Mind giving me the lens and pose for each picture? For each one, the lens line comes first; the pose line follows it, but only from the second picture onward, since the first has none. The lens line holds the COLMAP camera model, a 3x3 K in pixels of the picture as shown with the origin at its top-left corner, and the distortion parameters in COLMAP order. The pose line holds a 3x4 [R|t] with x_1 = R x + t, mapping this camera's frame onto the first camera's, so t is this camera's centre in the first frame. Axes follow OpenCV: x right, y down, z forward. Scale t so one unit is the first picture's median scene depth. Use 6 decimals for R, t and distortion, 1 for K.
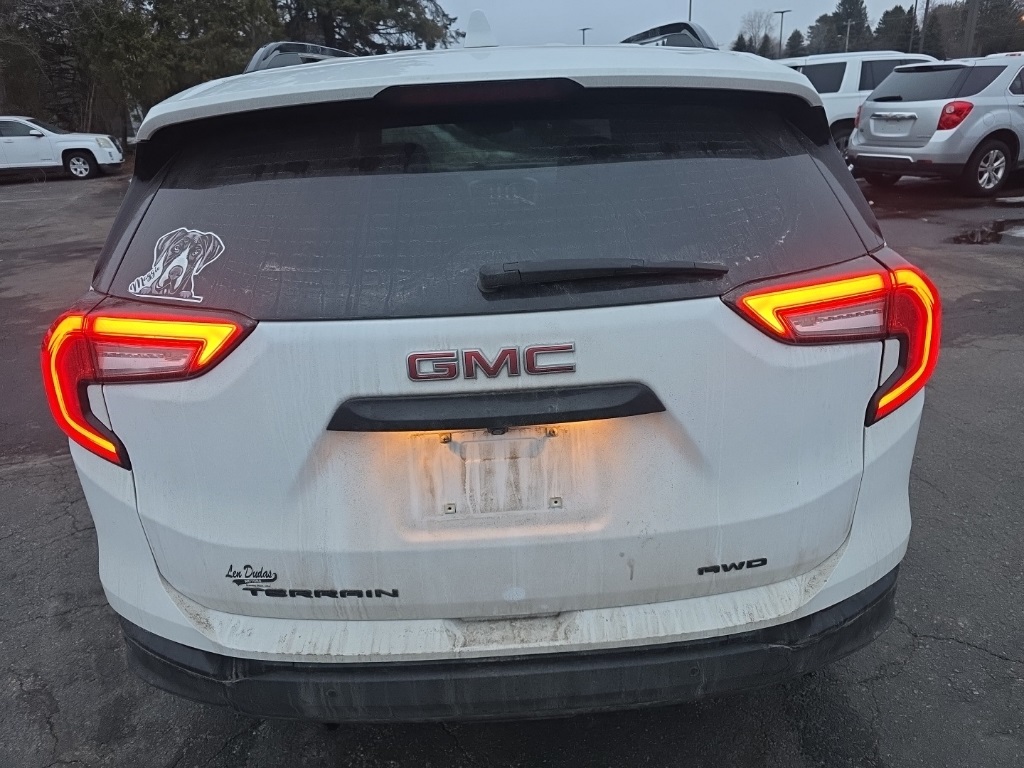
lens RADIAL K [[686.8, 0, 519.6], [0, 686.8, 383.8], [0, 0, 1]] dist [0.071324, -0.052681]
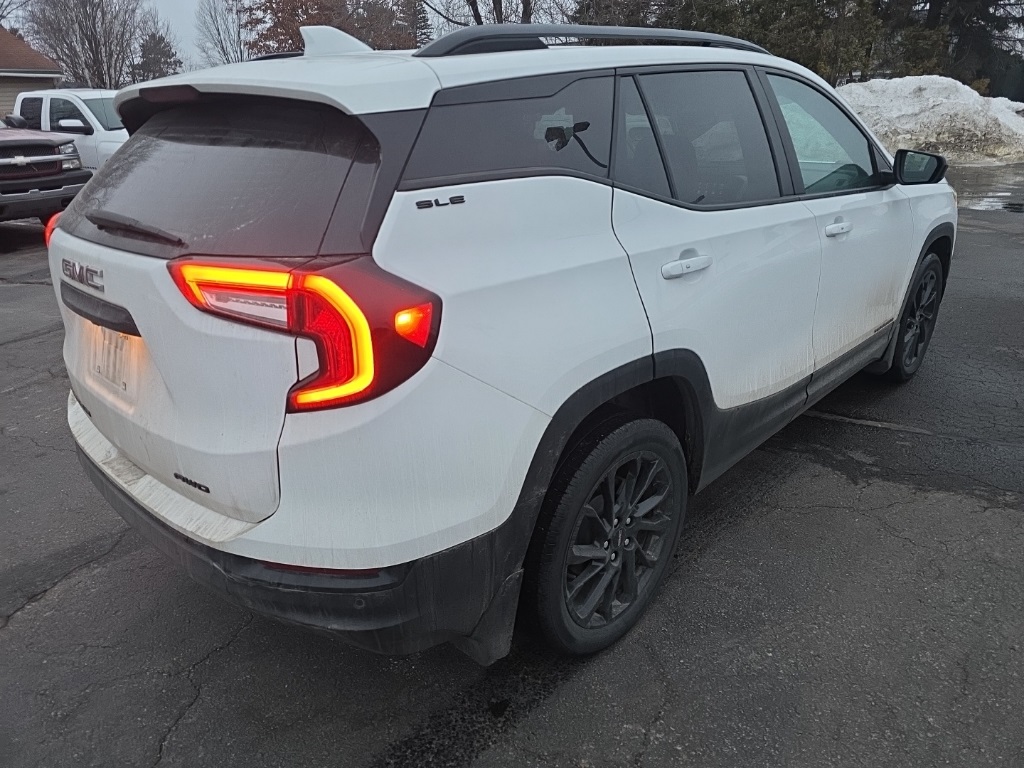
lens RADIAL K [[686.8, 0, 519.6], [0, 686.8, 383.8], [0, 0, 1]] dist [0.071324, -0.052681]
pose [[0.701683, 0.286549, -0.652327, 1.491293], [-0.273754, 0.953711, 0.124472, -0.222665], [0.657799, 0.091238, 0.747647, 0.442225]]
